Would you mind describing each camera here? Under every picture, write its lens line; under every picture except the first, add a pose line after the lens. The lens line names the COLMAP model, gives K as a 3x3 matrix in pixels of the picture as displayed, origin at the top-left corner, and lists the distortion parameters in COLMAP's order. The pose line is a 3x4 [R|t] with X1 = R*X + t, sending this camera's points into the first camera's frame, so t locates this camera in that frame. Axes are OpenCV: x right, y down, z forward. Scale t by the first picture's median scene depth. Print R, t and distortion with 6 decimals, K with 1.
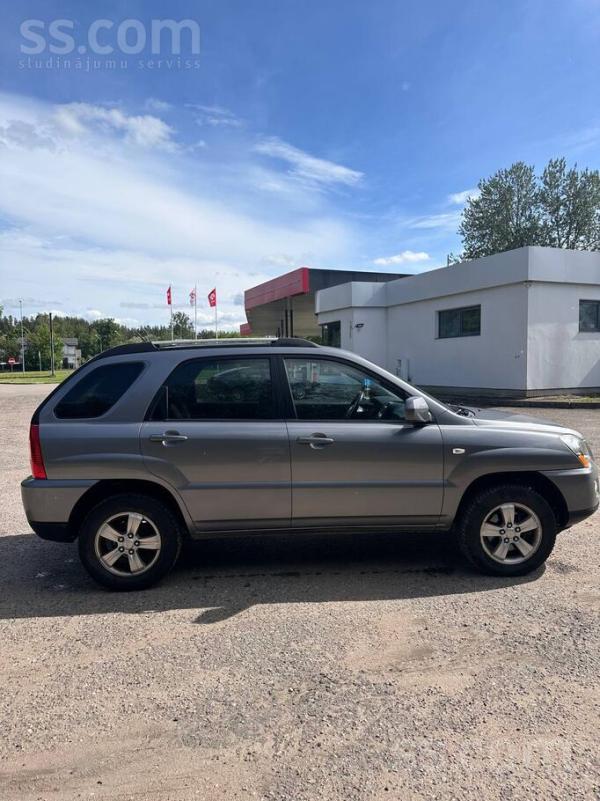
lens RADIAL K [[577.6, 0, 299.6], [0, 577.6, 402.7], [0, 0, 1]] dist [-0.016863, -0.021393]
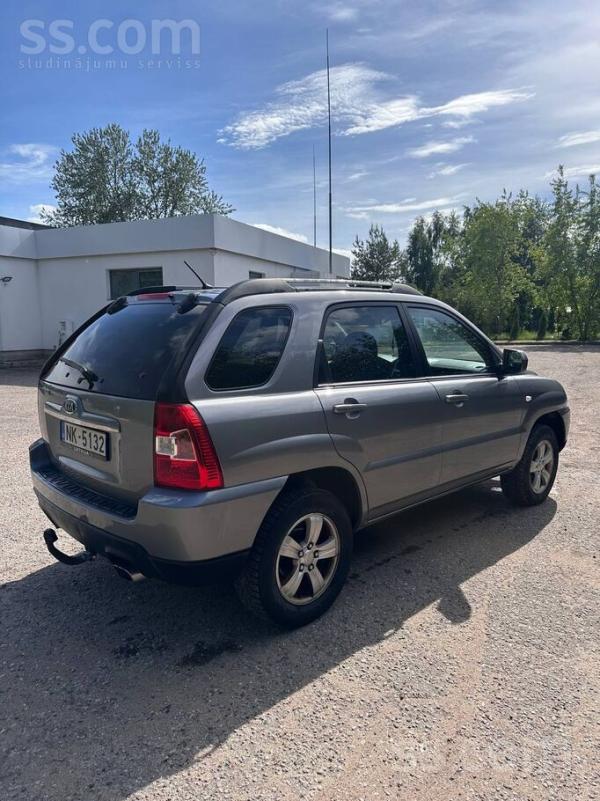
lens RADIAL K [[577.6, 0, 298.3], [0, 577.6, 402.0], [0, 0, 1]] dist [-0.016863, -0.021393]
pose [[0.740096, -0.062132, 0.669624, -0.149449], [0.025362, 0.997593, 0.064531, 0.000833], [-0.672022, -0.030776, 0.739891, 0.092867]]
